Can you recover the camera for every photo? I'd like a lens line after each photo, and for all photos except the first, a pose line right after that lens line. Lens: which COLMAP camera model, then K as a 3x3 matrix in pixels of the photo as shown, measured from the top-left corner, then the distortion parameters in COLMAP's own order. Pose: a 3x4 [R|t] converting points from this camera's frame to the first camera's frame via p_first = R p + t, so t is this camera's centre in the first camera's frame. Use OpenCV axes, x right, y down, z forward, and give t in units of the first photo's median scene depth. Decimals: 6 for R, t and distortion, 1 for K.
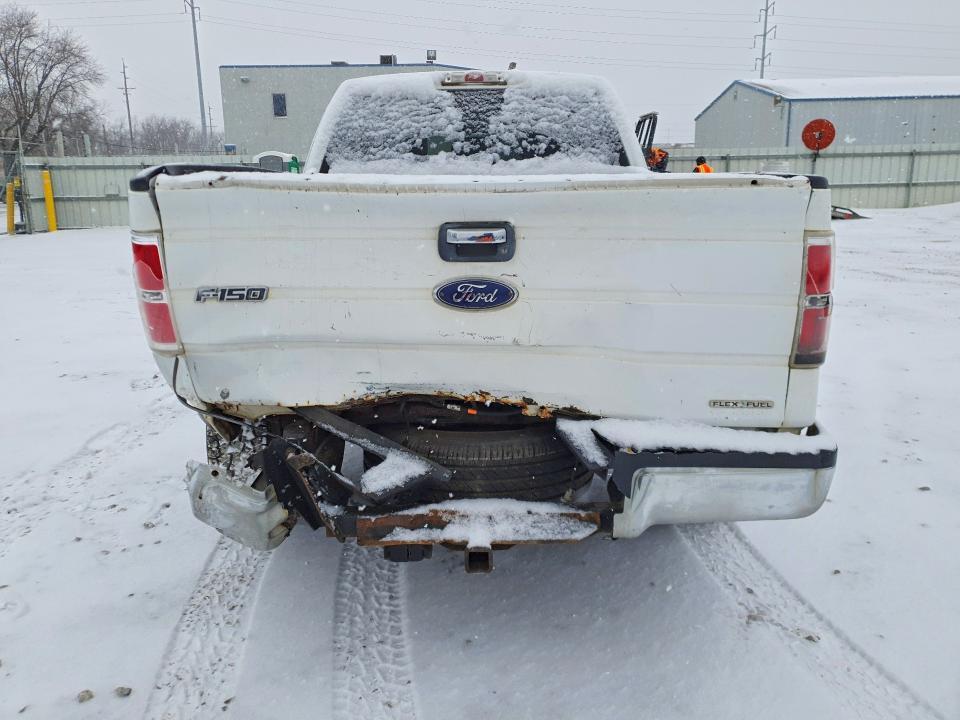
lens RADIAL K [[747.9, 0, 476.1], [0, 747.9, 353.9], [0, 0, 1]] dist [0.045390, -0.025824]
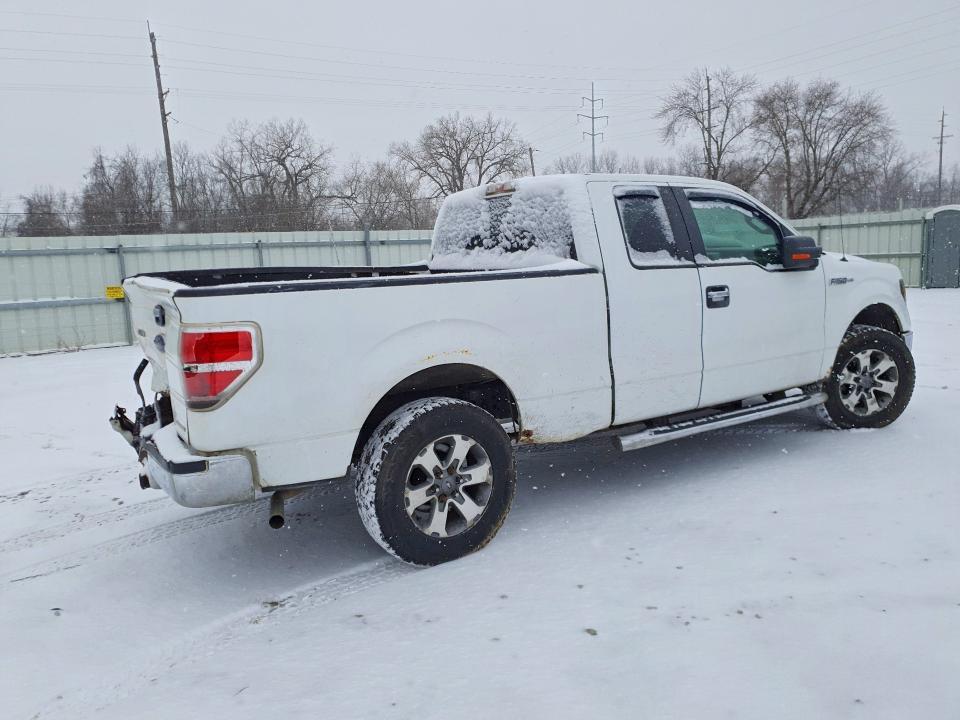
lens RADIAL K [[747.9, 0, 479.6], [0, 747.9, 365.7], [0, 0, 1]] dist [0.045390, -0.025824]
pose [[0.557233, 0.115296, -0.822312, 1.014842], [-0.157290, 0.987040, 0.031806, -0.113001], [0.815322, 0.111618, 0.568147, 0.309191]]
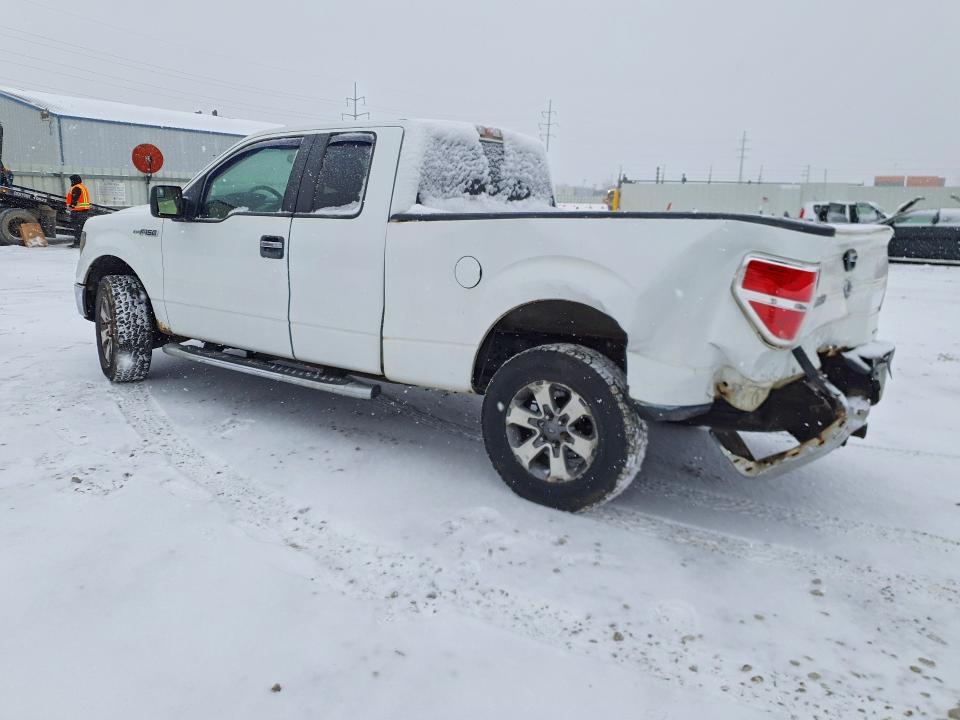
lens RADIAL K [[747.9, 0, 476.8], [0, 747.9, 357.4], [0, 0, 1]] dist [0.045390, -0.025824]
pose [[0.551385, -0.145850, 0.821403, -1.049410], [0.160790, 0.984718, 0.066915, -0.095081], [-0.818610, 0.095177, 0.566409, 0.367719]]
